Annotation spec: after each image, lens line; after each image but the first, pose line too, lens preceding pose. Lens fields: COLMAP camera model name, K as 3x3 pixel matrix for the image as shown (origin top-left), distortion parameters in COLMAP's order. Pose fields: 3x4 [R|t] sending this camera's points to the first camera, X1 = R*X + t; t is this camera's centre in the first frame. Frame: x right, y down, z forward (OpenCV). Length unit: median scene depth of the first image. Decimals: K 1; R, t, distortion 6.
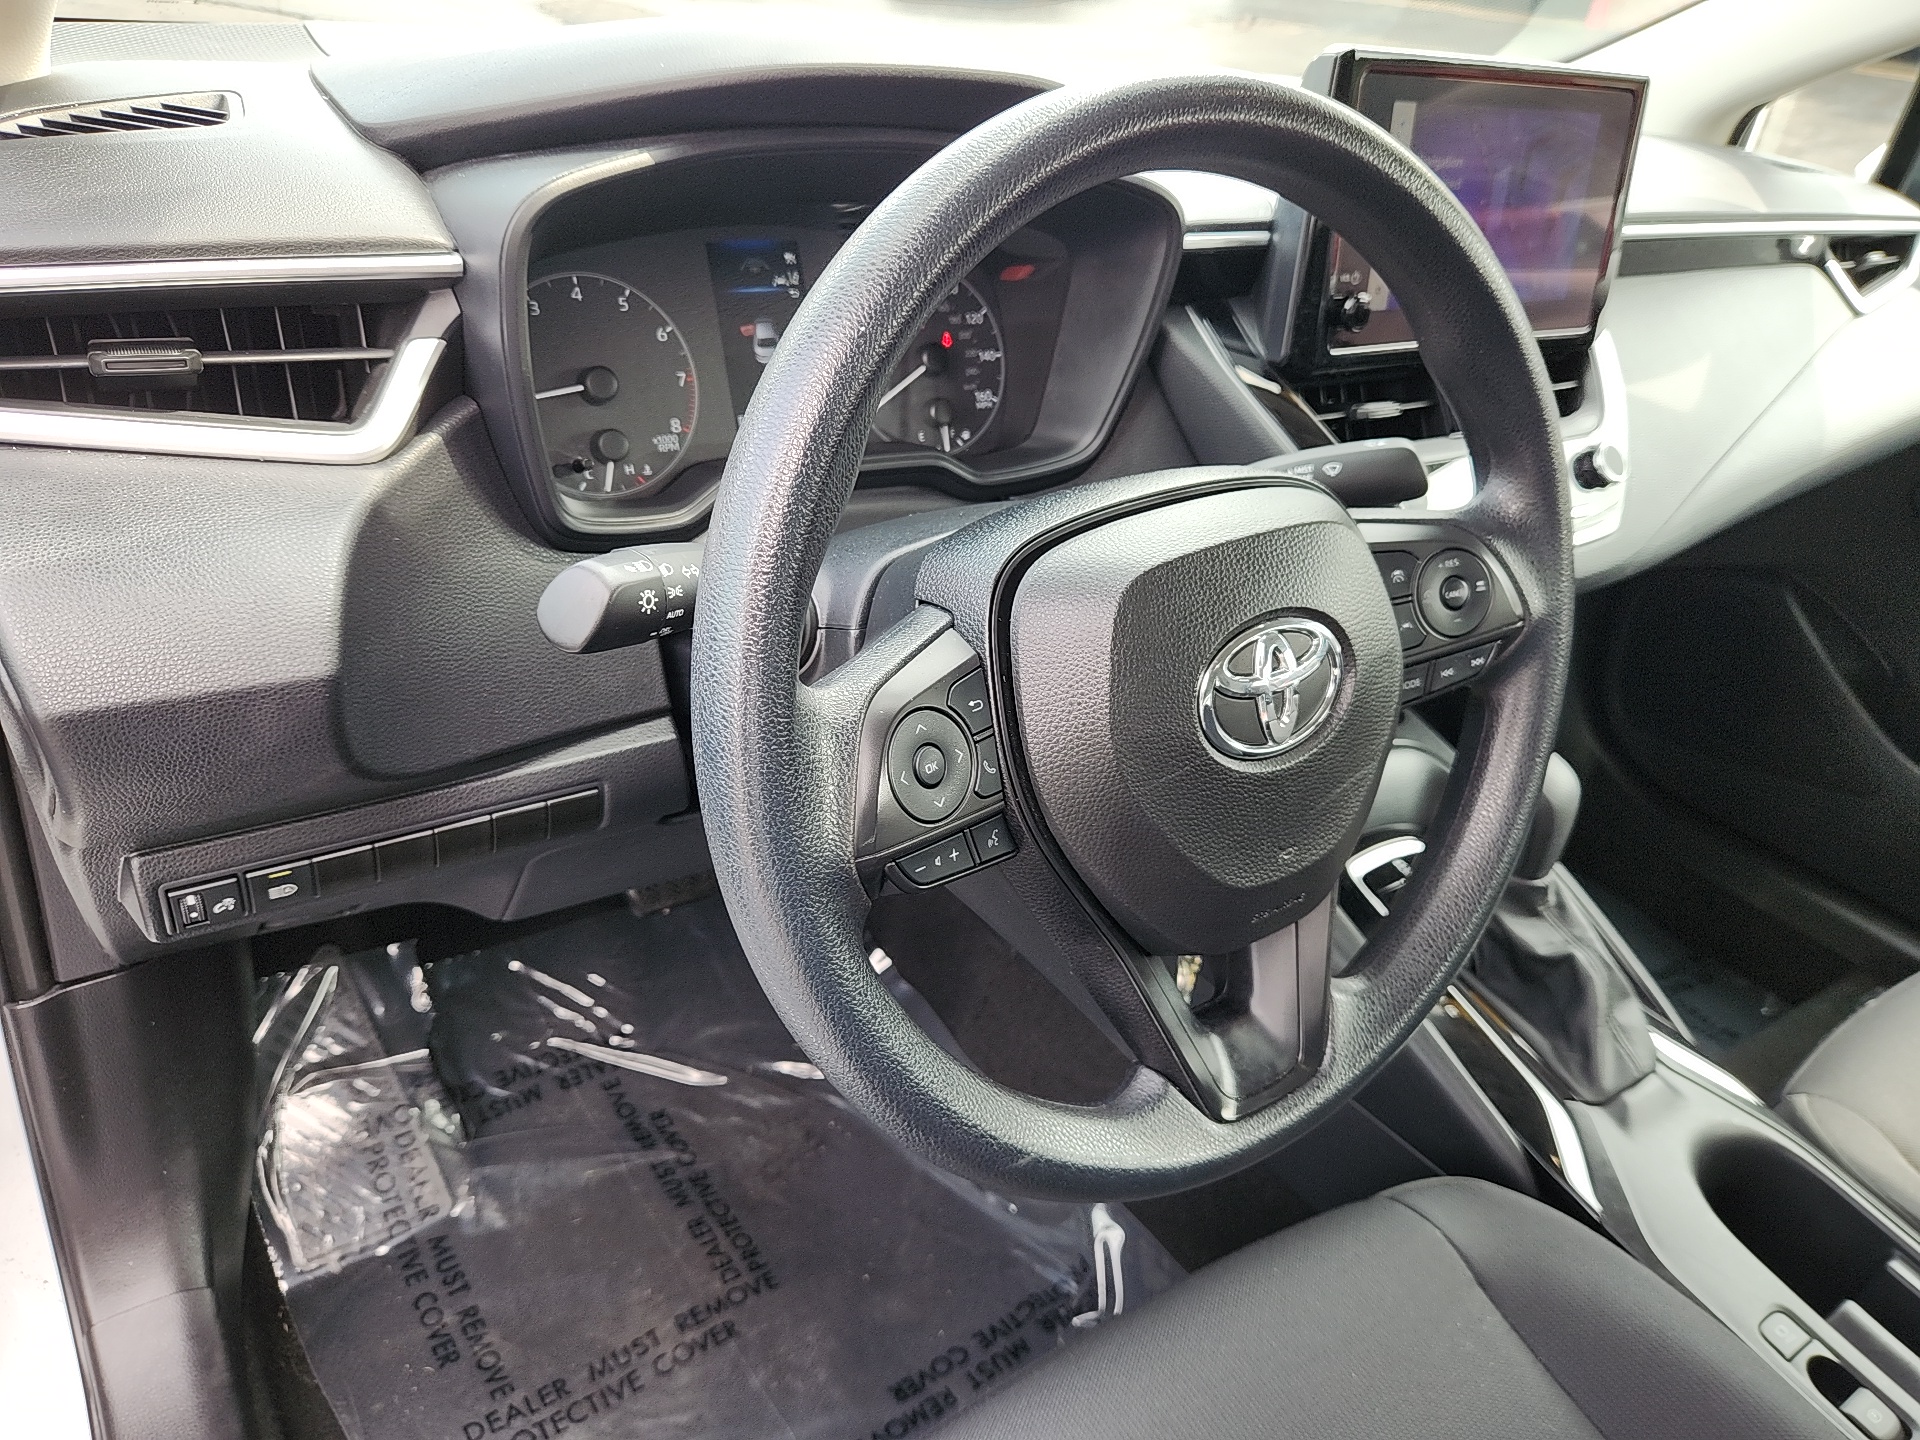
lens RADIAL K [[1305.9, 0, 954.2], [0, 1305.9, 713.3], [0, 0, 1]] dist [0.019278, -0.017735]
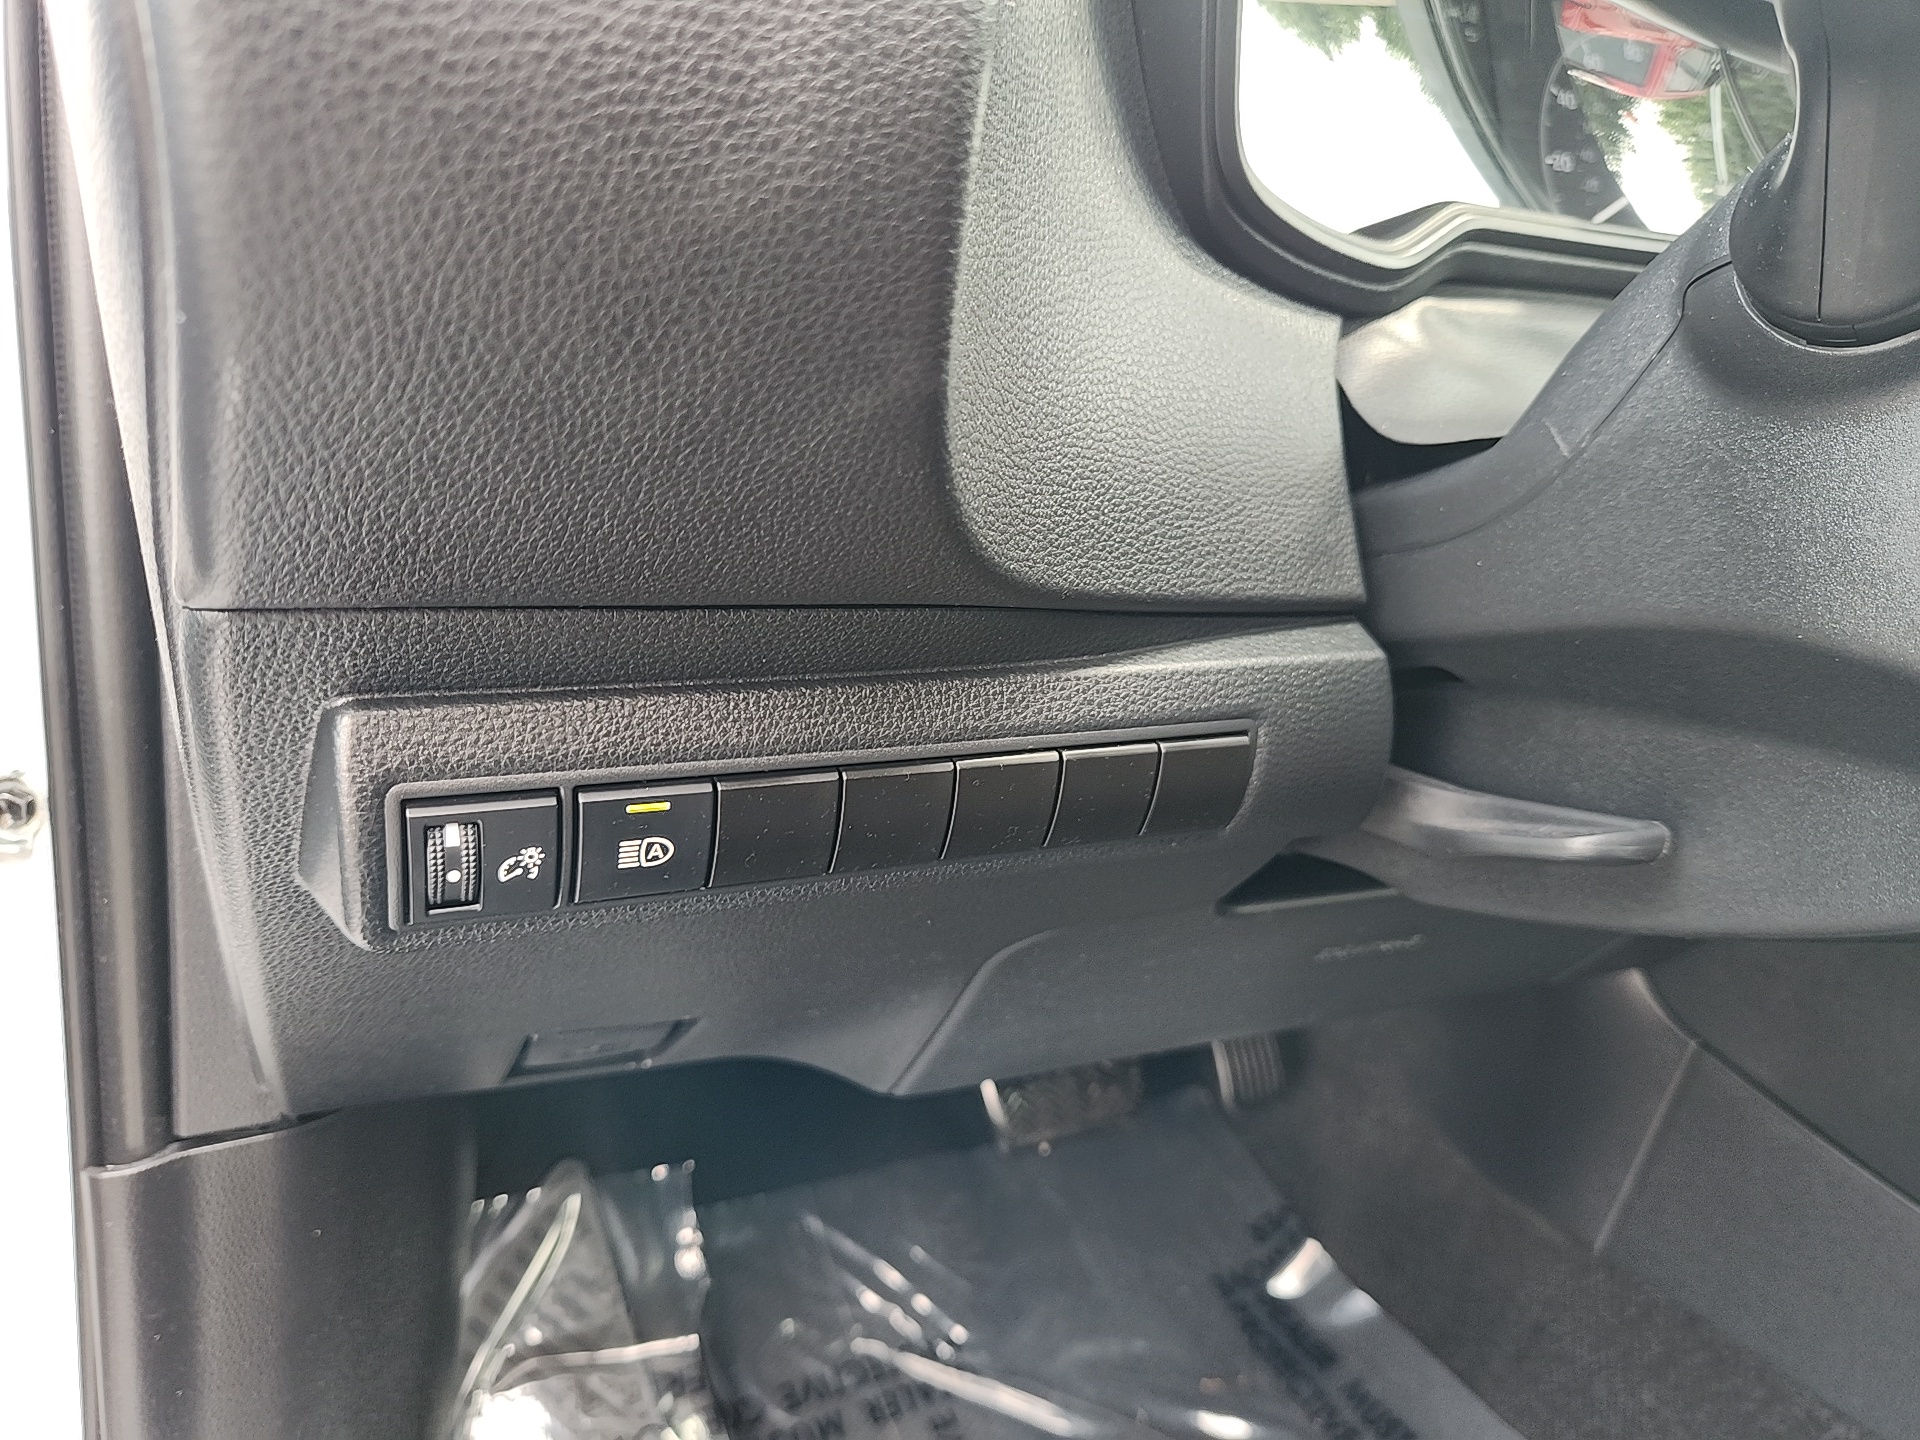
lens RADIAL K [[1305.9, 0, 967.2], [0, 1305.9, 727.7], [0, 0, 1]] dist [0.019278, -0.017735]
pose [[0.991456, 0.018686, -0.129094, -0.239828], [-0.047825, 0.972841, -0.226481, 0.129703], [0.121356, 0.230719, 0.965423, 0.398428]]
